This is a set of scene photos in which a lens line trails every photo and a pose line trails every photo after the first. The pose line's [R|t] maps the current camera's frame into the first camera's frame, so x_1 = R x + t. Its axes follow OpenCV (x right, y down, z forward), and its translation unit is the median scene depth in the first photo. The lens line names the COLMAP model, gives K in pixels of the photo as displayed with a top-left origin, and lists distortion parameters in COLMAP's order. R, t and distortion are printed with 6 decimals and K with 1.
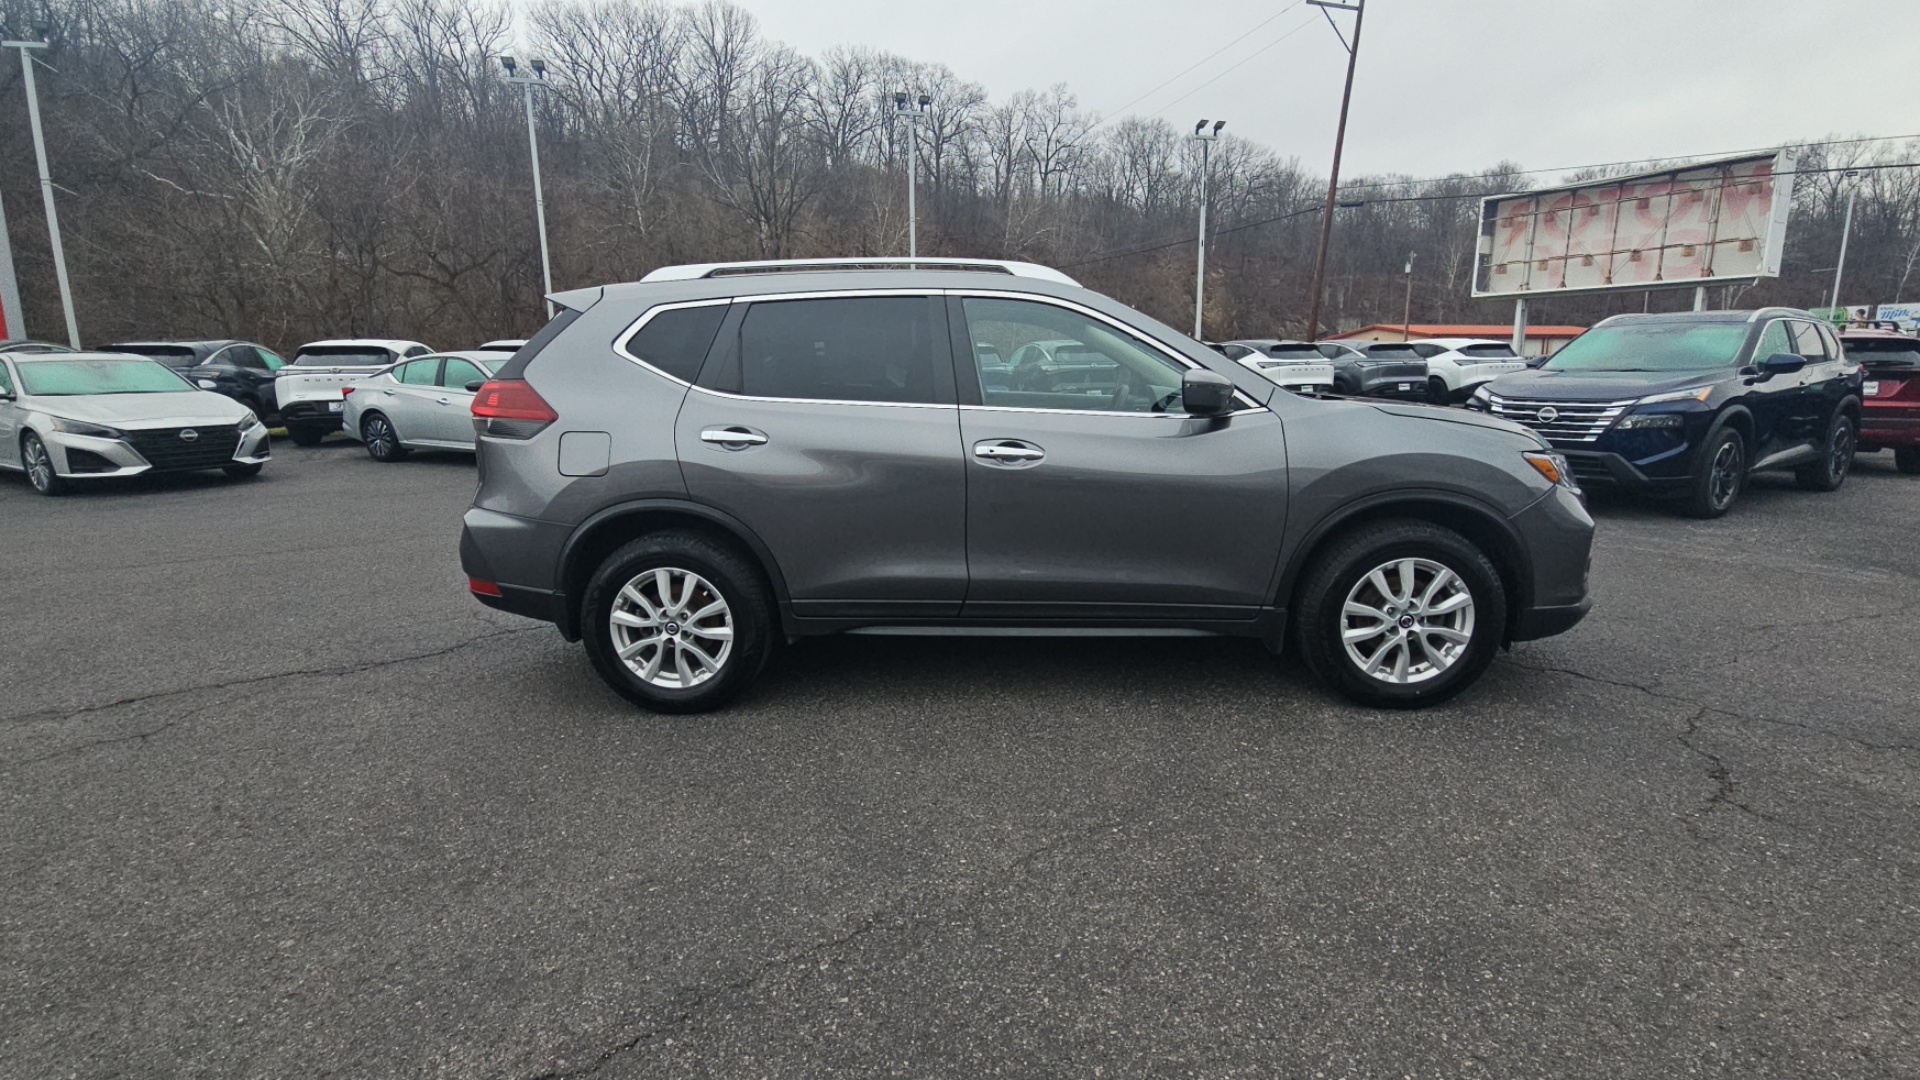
lens RADIAL K [[857.3, 0, 959.0], [0, 857.3, 536.6], [0, 0, 1]] dist [0.016124, -0.010795]
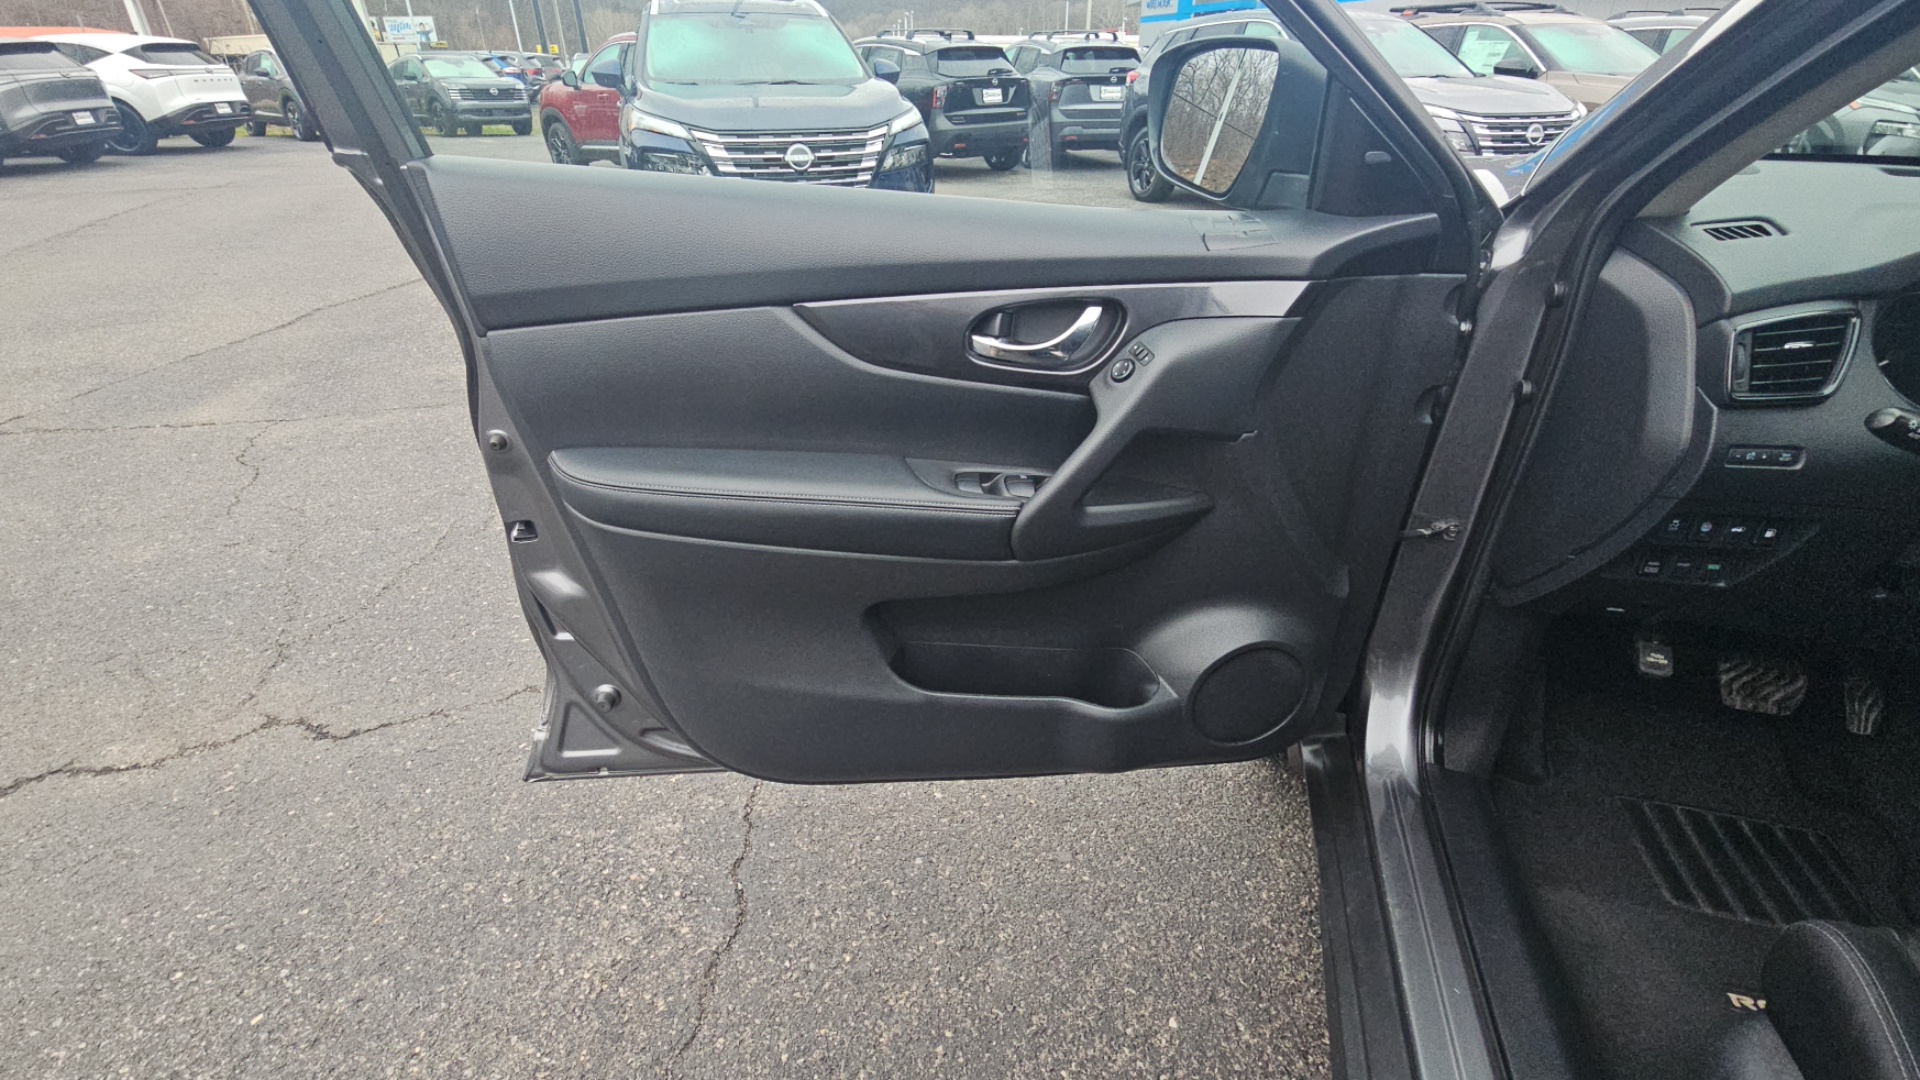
lens RADIAL K [[857.3, 0, 959.0], [0, 857.3, 536.6], [0, 0, 1]] dist [0.016124, -0.010795]
pose [[0.225250, -0.460170, 0.858781, 0.002147], [0.194326, 0.884943, 0.423219, -0.037216], [-0.954725, 0.071553, 0.288757, 0.190359]]
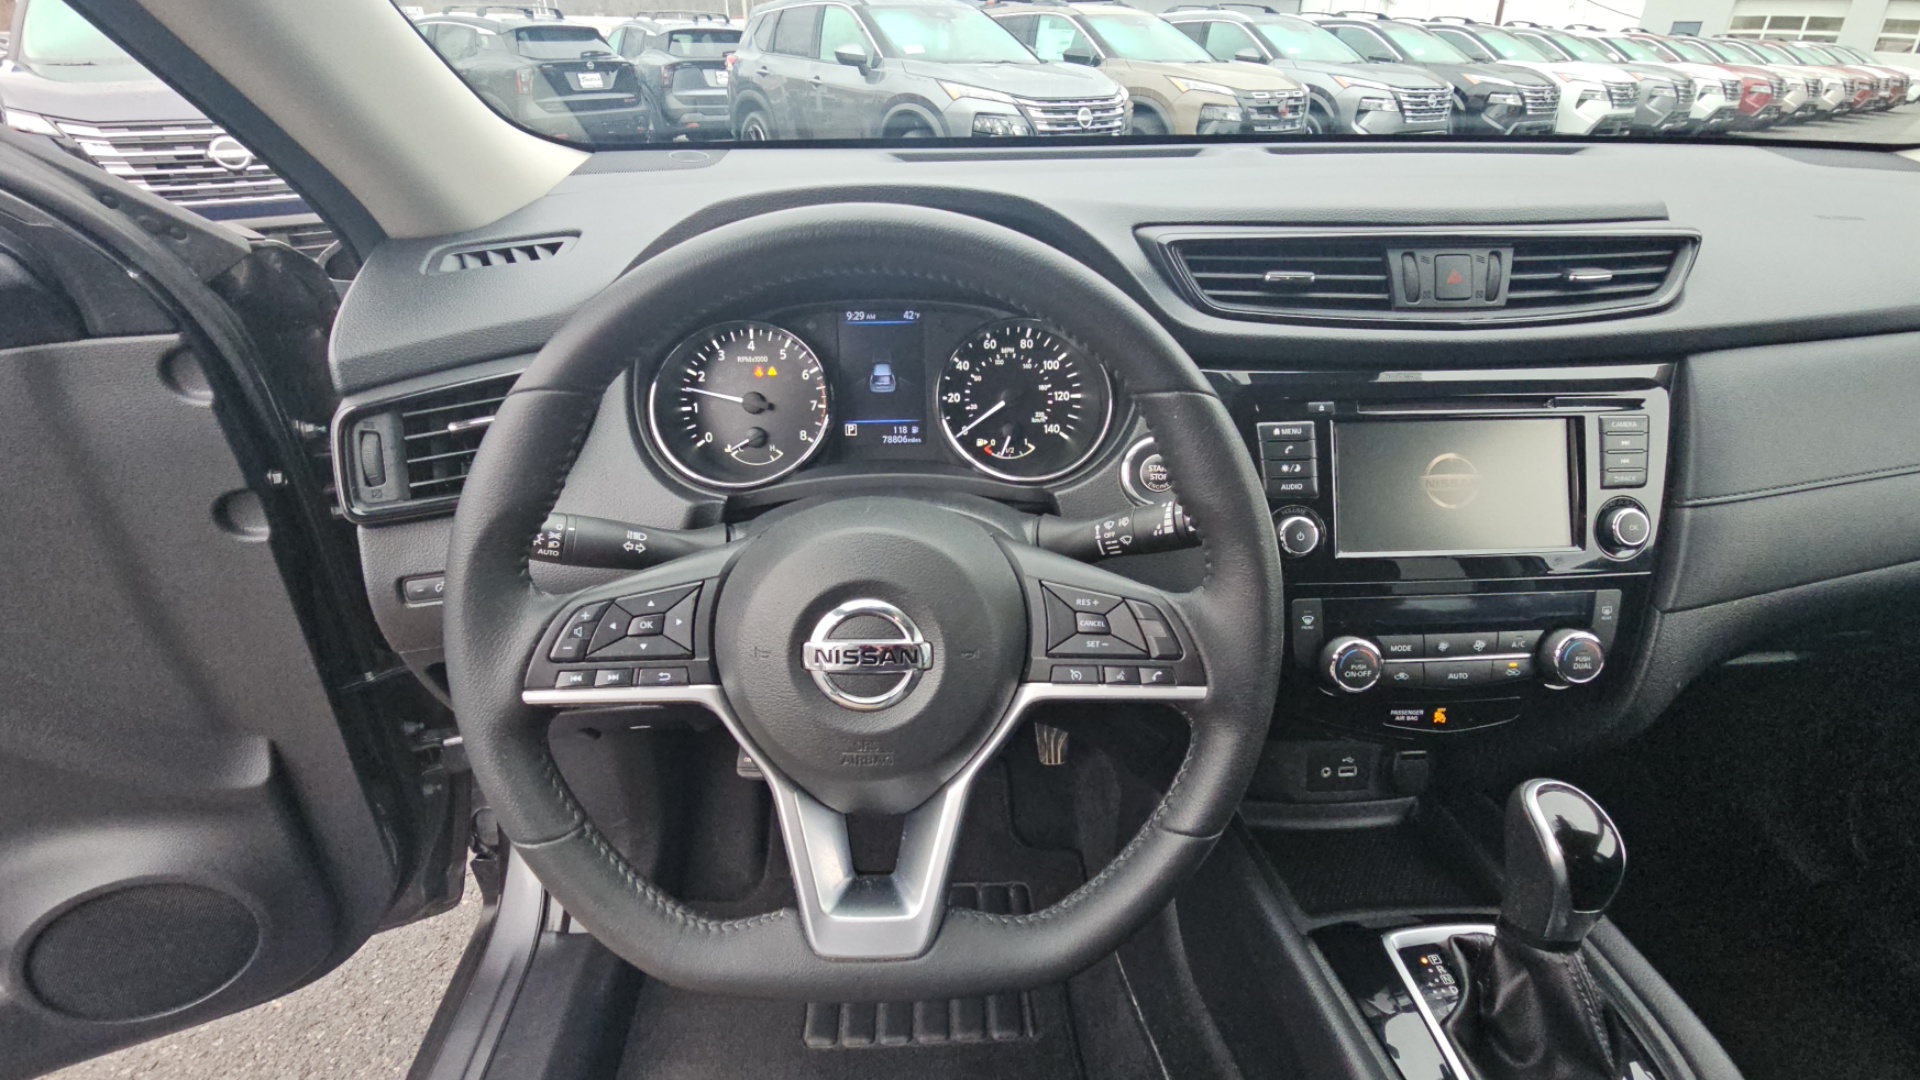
lens RADIAL K [[857.3, 0, 959.0], [0, 857.3, 536.6], [0, 0, 1]] dist [0.016124, -0.010795]
pose [[-0.095897, -0.479694, 0.872180, 0.015265], [0.193137, 0.850599, 0.489060, -0.030307], [-0.976474, 0.215350, 0.011076, 0.161184]]
